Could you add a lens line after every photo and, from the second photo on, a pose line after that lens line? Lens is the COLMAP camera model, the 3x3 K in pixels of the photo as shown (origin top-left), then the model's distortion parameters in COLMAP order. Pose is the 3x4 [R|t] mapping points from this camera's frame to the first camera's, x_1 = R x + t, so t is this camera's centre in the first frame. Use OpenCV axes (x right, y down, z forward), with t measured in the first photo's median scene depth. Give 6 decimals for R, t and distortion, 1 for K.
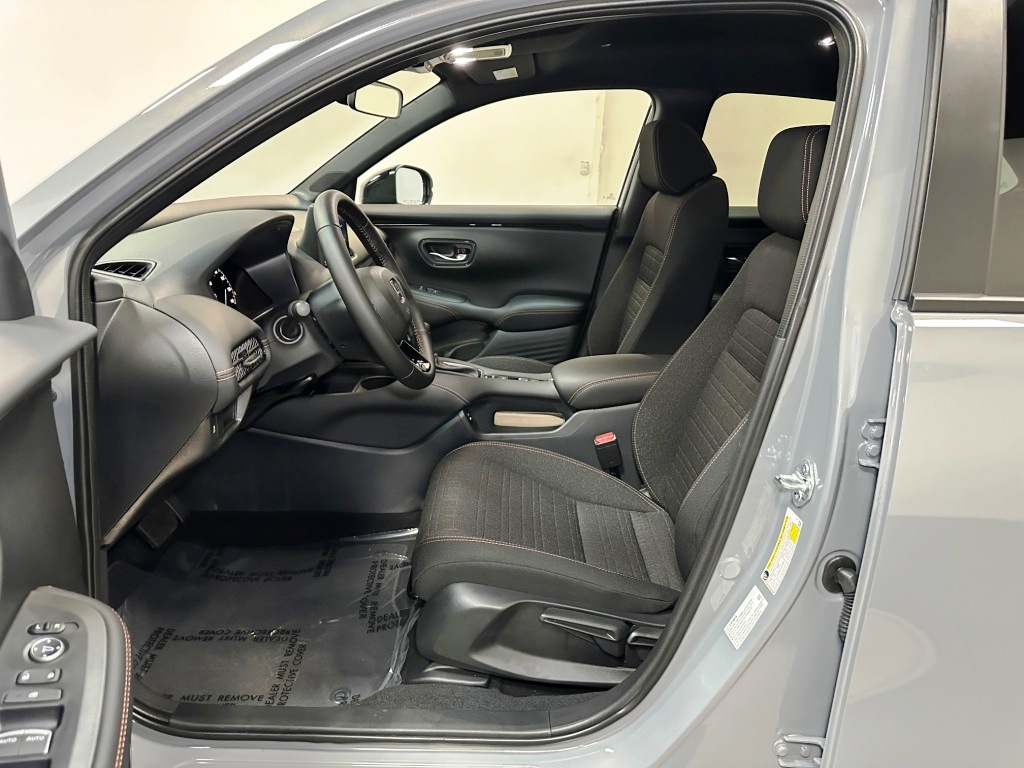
lens RADIAL K [[708.1, 0, 512.0], [0, 708.1, 384.0], [0, 0, 1]] dist [0.097604, -0.198281]
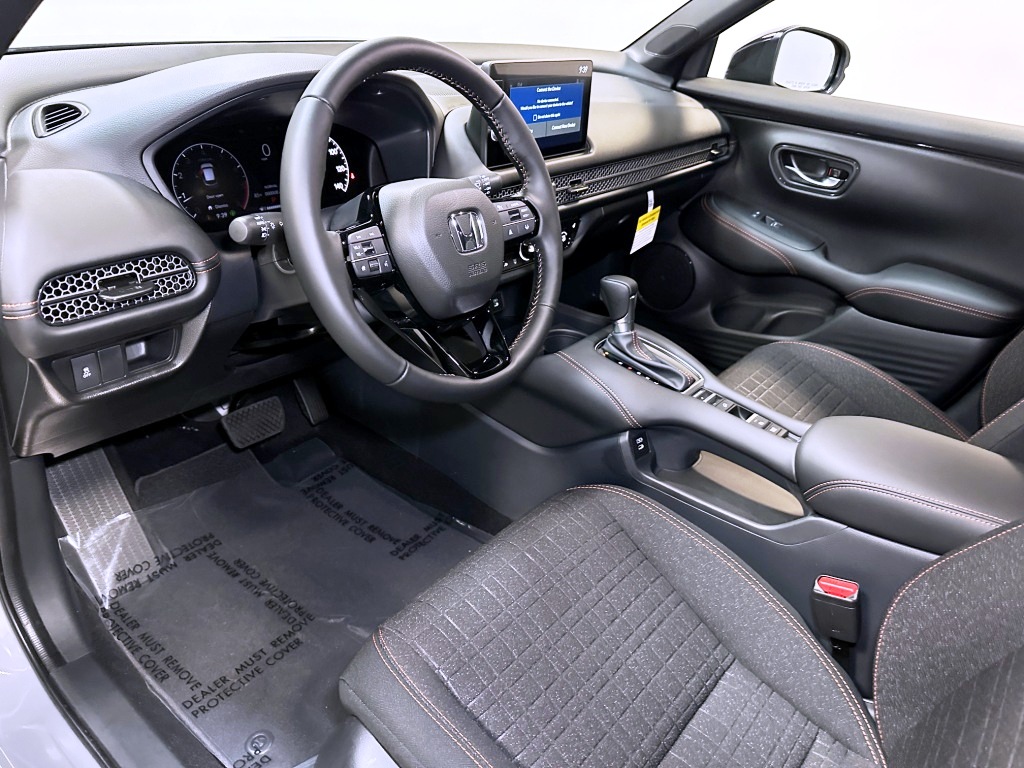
lens RADIAL K [[708.1, 0, 512.0], [0, 708.1, 384.0], [0, 0, 1]] dist [0.097604, -0.198281]
pose [[0.765156, 0.361428, -0.532828, 0.139705], [-0.267283, 0.931204, 0.247828, -0.106761], [0.585744, -0.047211, 0.809120, 0.344713]]
